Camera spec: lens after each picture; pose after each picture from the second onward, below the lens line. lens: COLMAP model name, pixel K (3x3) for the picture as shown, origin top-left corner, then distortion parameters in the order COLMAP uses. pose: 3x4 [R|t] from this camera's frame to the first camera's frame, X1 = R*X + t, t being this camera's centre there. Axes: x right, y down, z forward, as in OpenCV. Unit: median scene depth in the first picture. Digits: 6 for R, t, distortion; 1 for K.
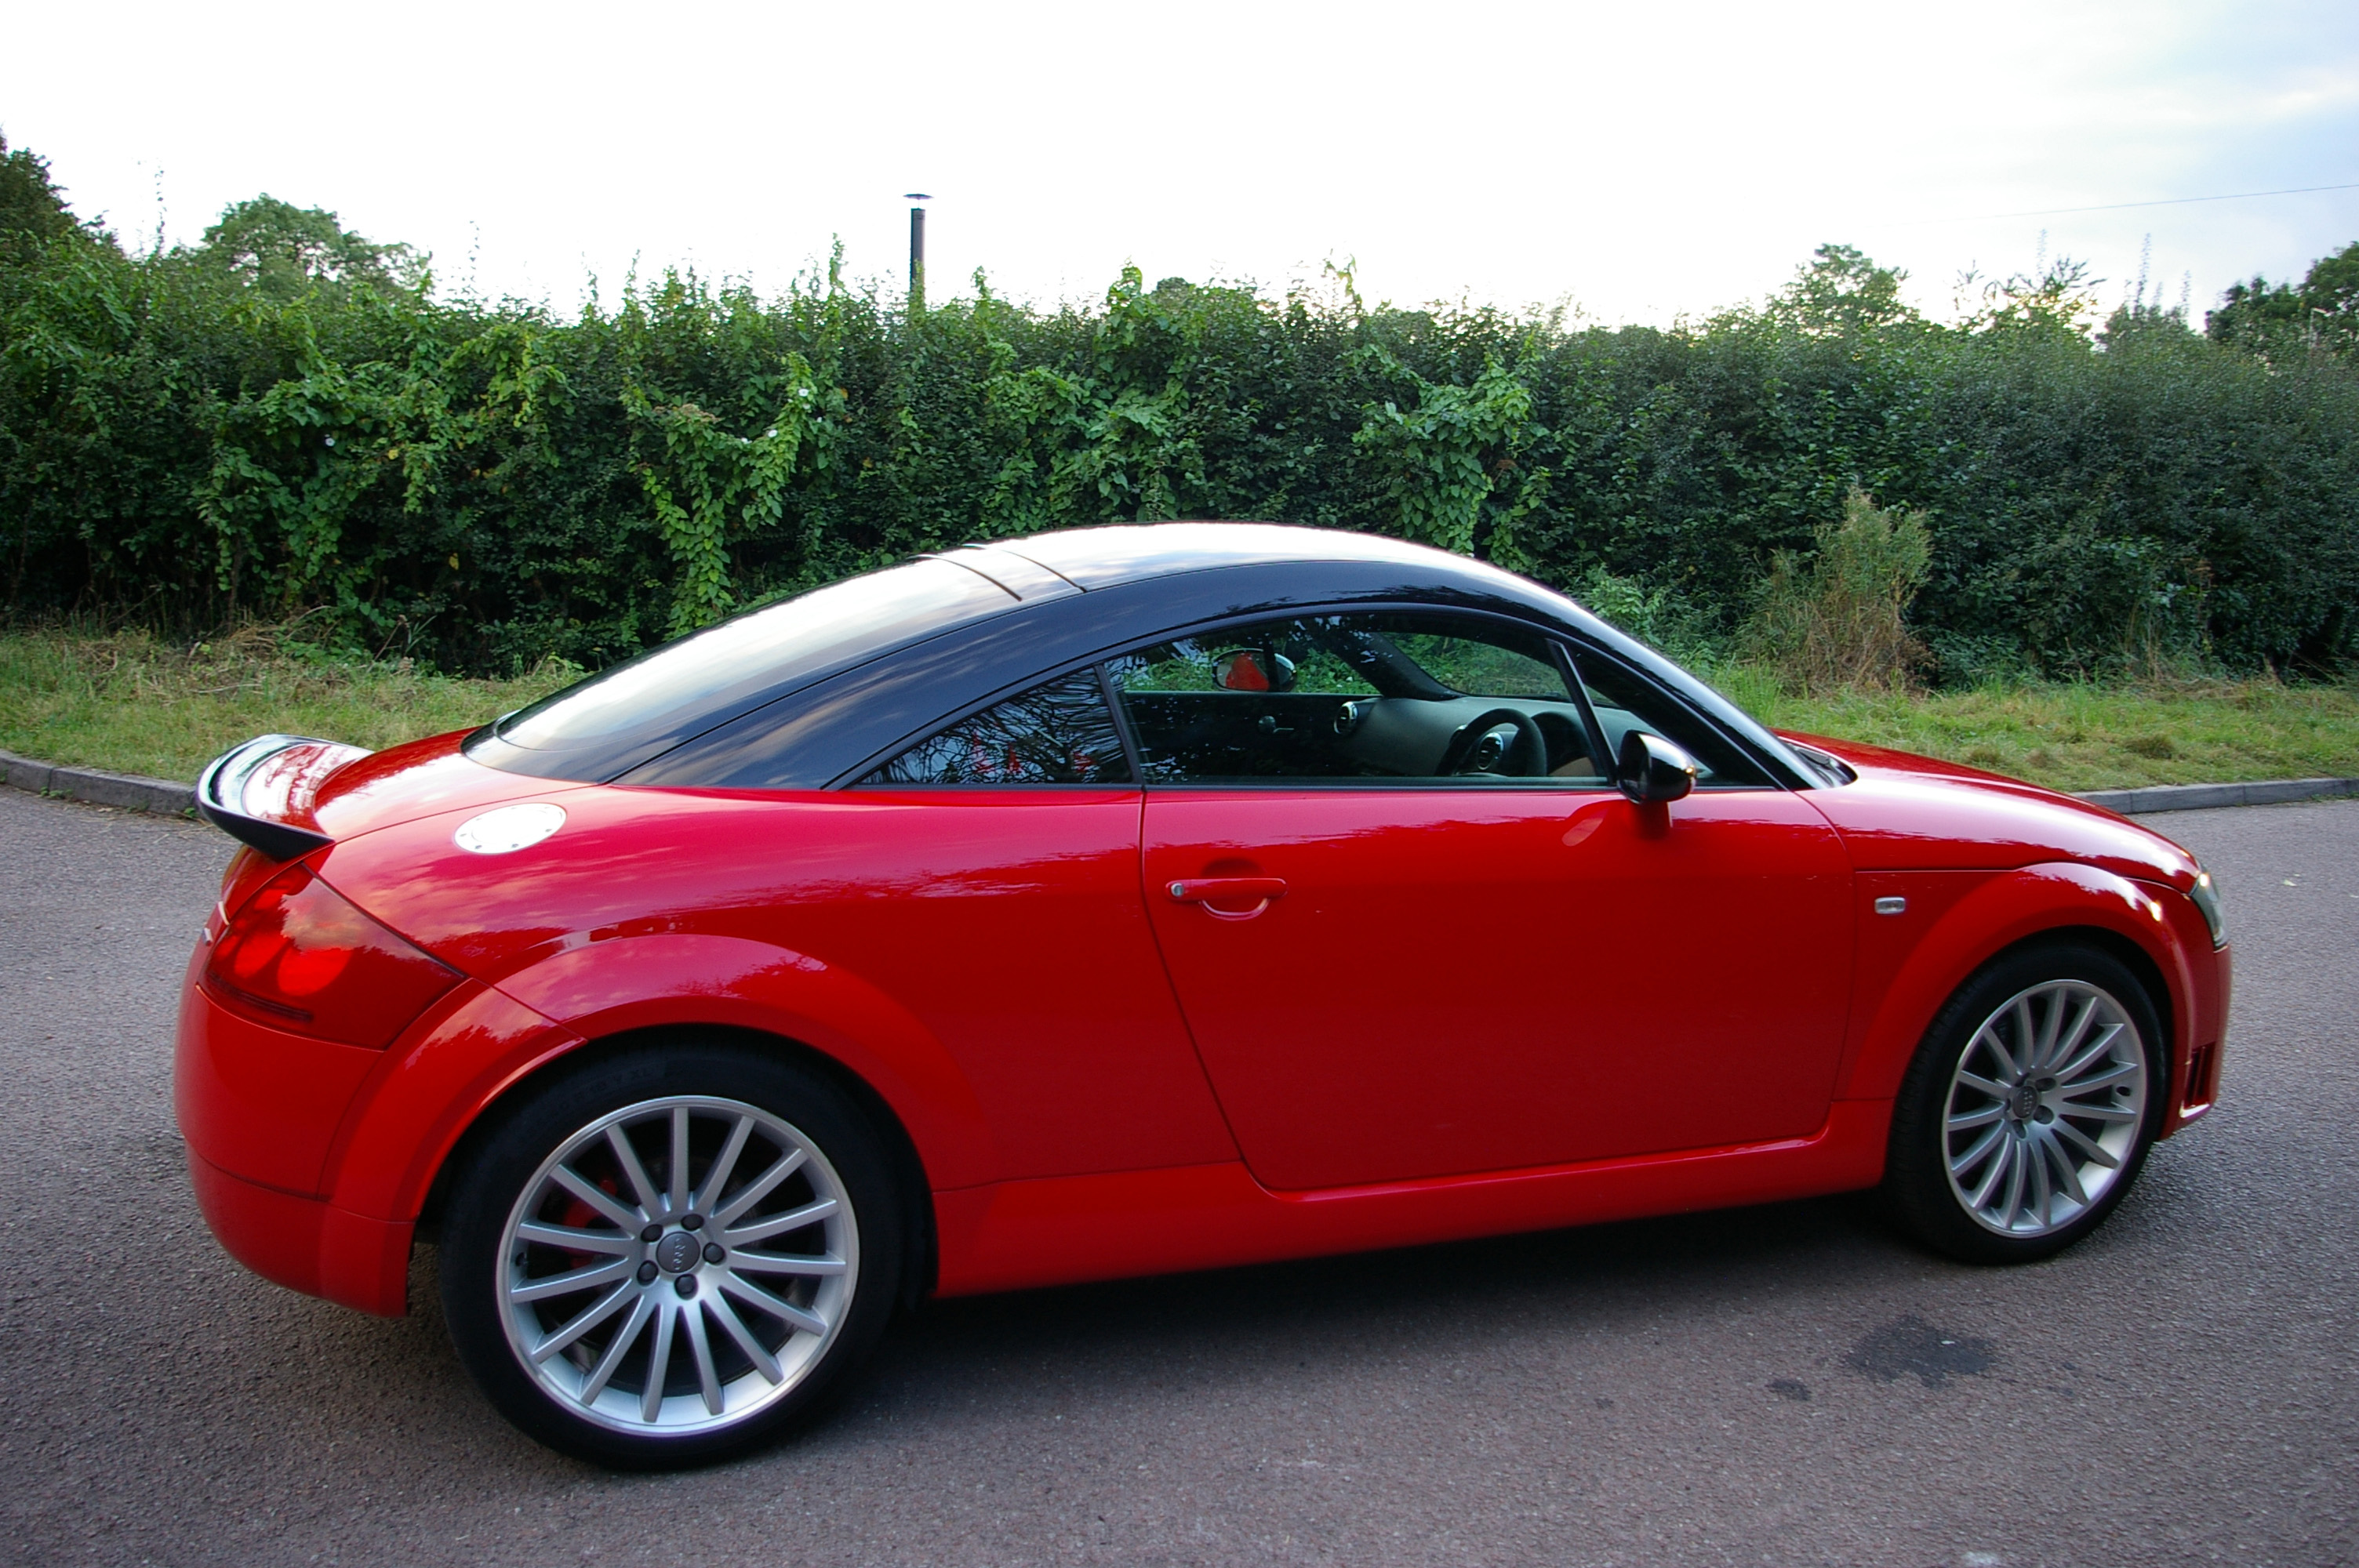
lens RADIAL K [[1918.0, 0, 1179.5], [0, 1918.0, 784.0], [0, 0, 1]] dist [-0.095973, 0.051012]
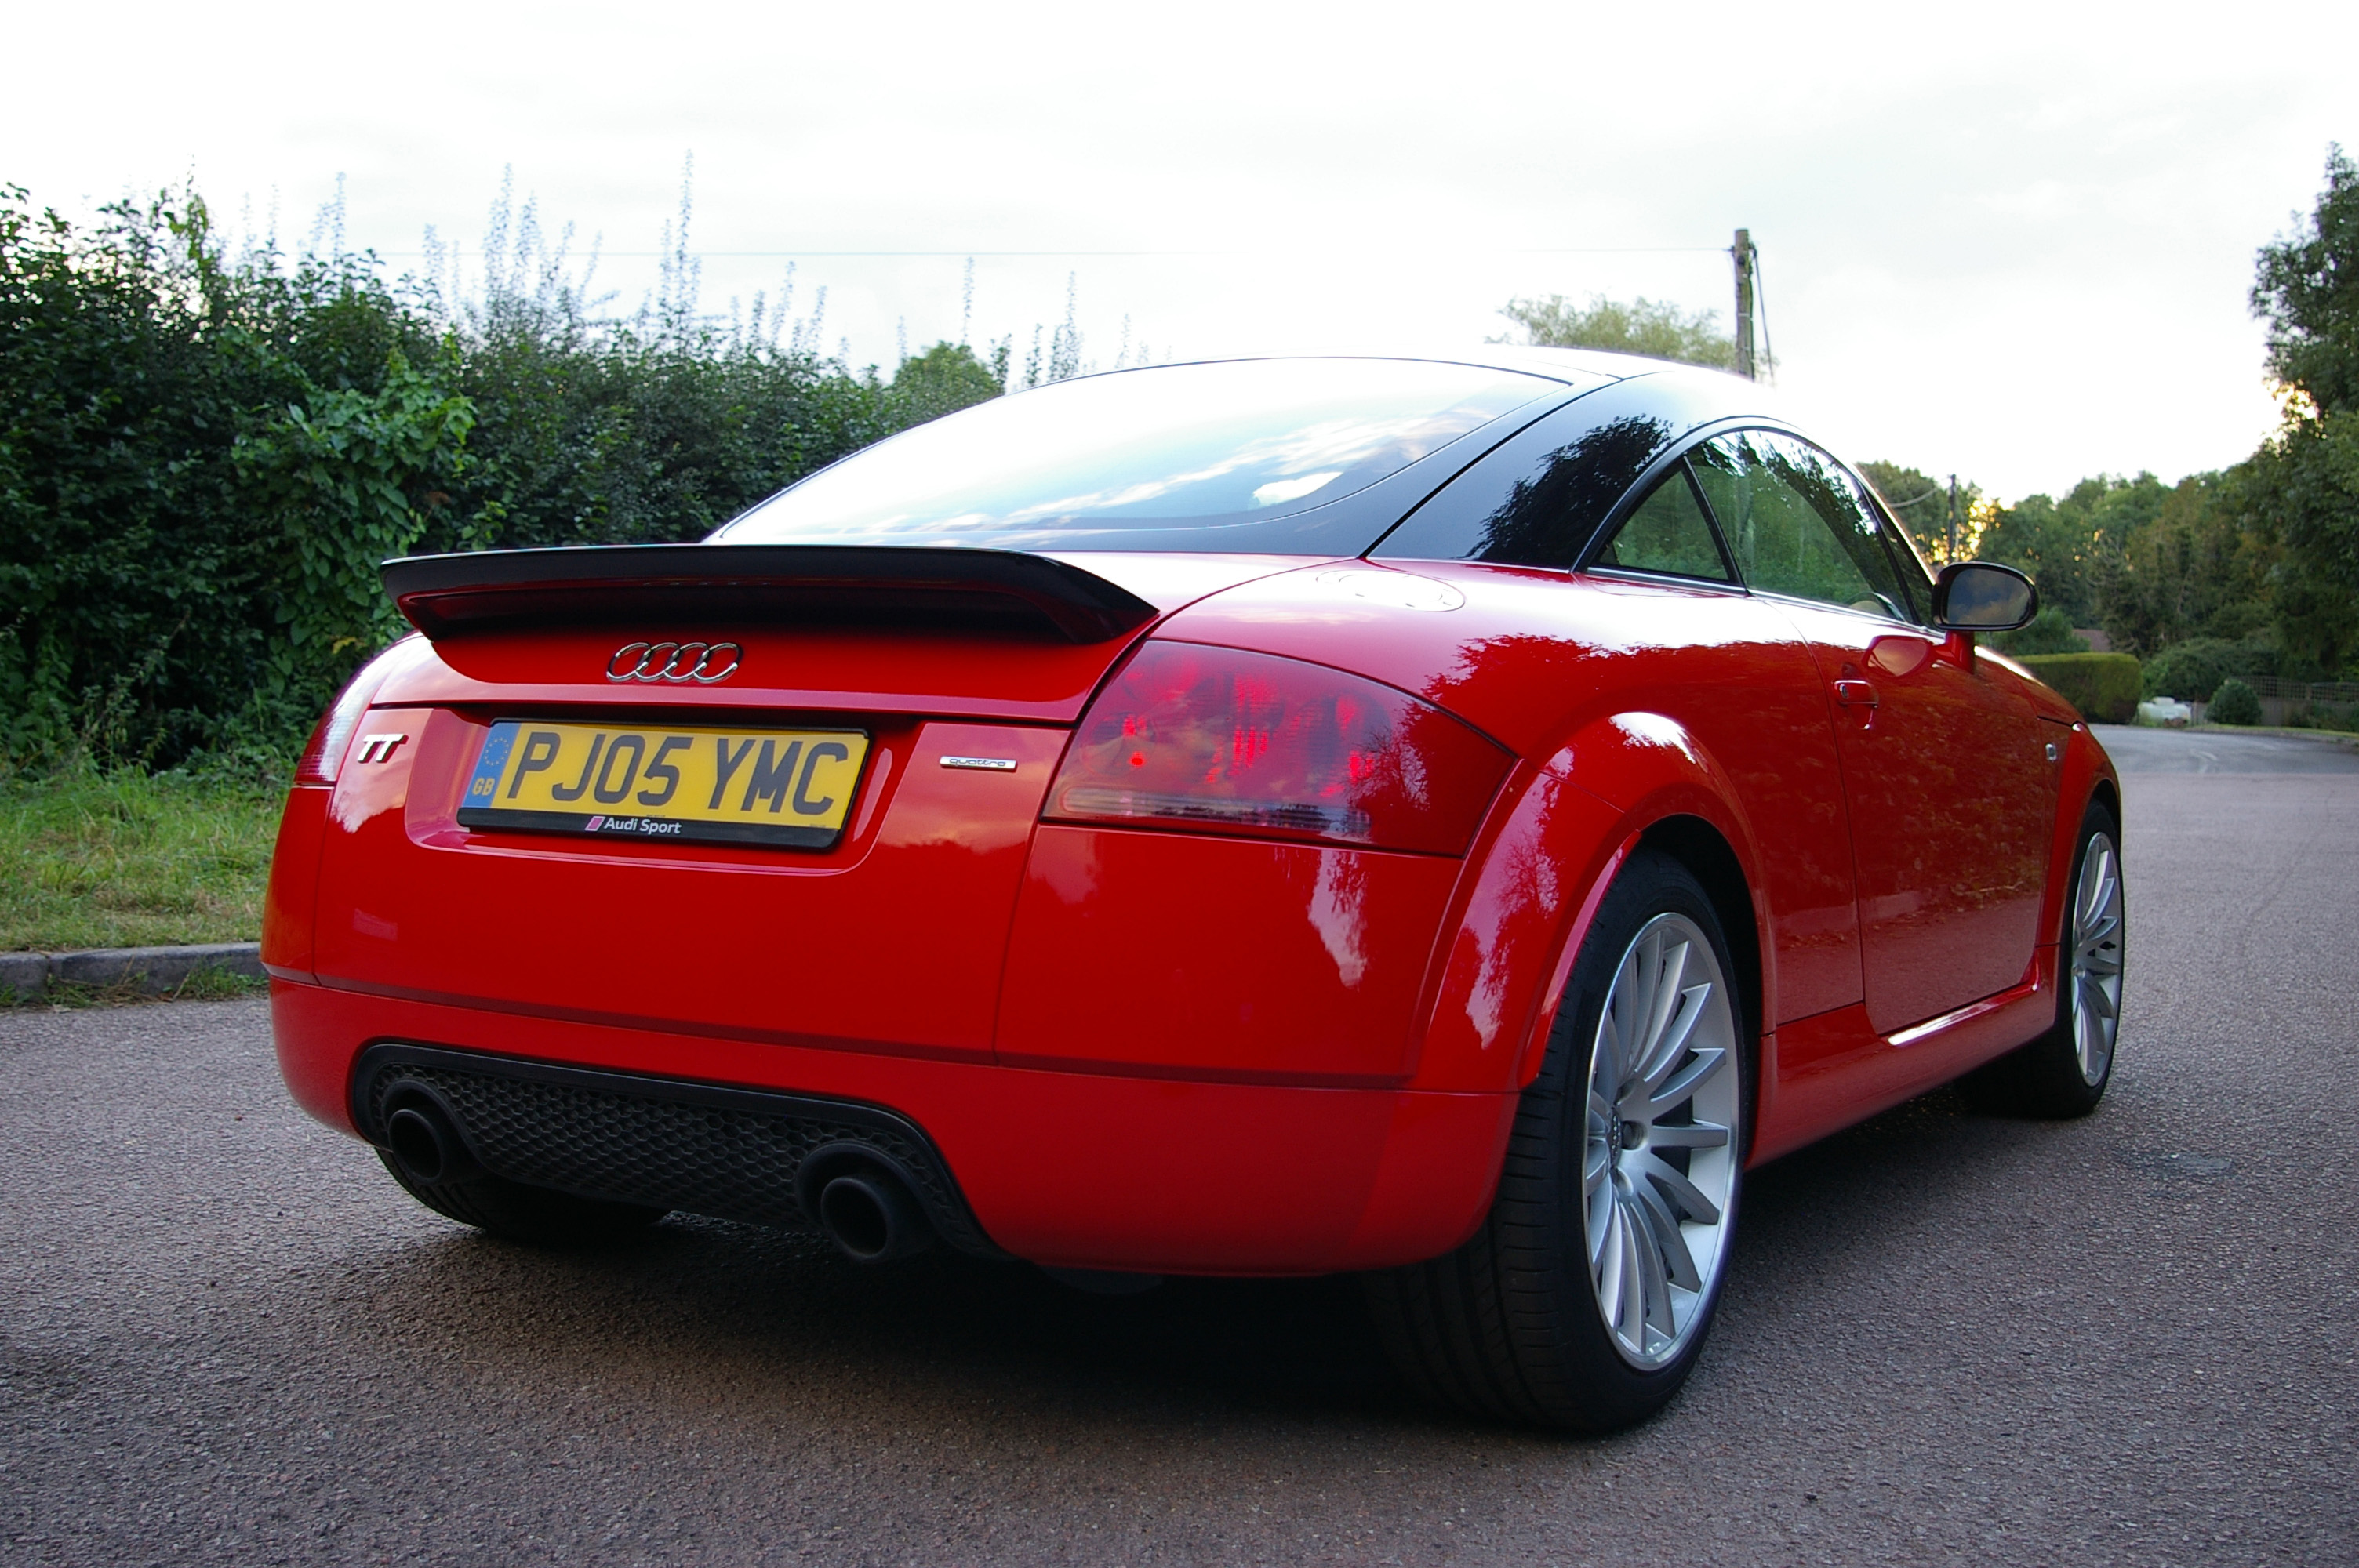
lens RADIAL K [[2538.2, 0, 1179.5], [0, 2538.2, 784.0], [0, 0, 1]] dist [-0.038253, 0.006187]
pose [[0.770199, -0.028659, 0.637160, -0.240496], [0.091305, 0.993655, -0.065675, 0.035336], [-0.631235, 0.108758, 0.767928, 0.068529]]
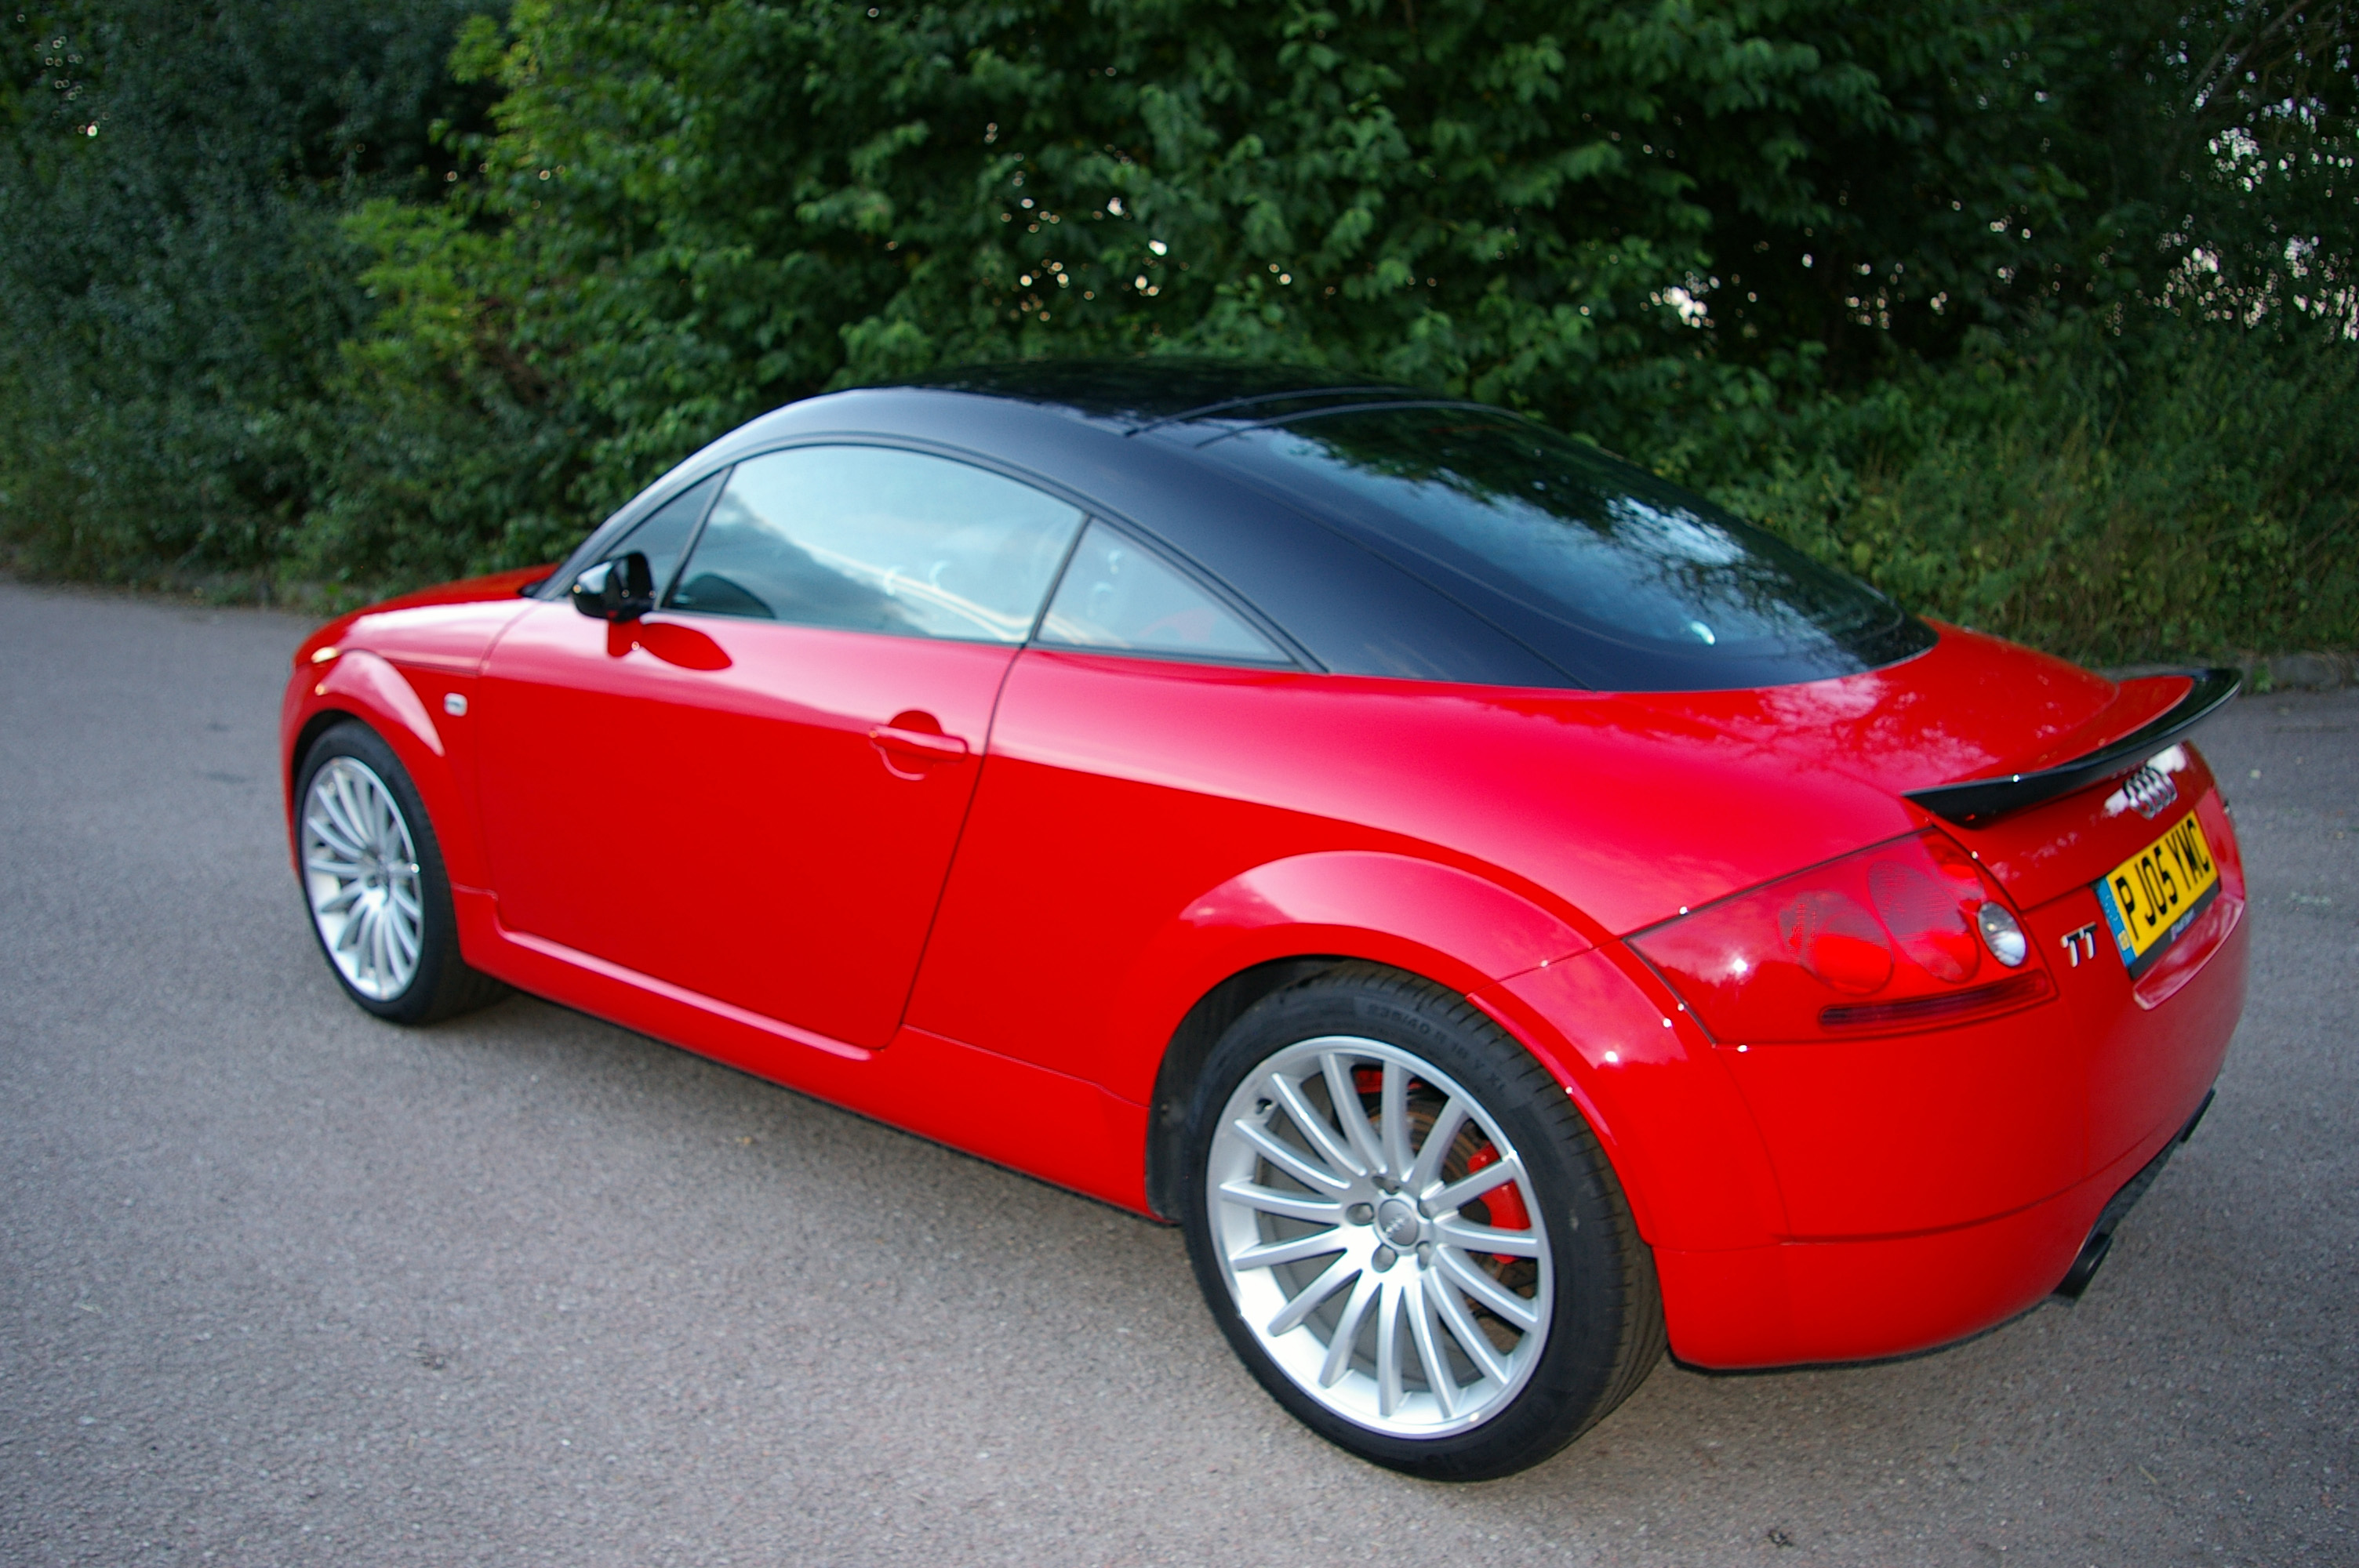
lens RADIAL K [[1918.0, 0, 1179.5], [0, 1918.0, 784.0], [0, 0, 1]] dist [-0.095973, 0.051012]
pose [[-0.514754, -0.214521, 0.830066, -0.248372], [0.110478, 0.943520, 0.312354, -0.070780], [-0.850190, 0.252489, -0.461981, 0.451956]]
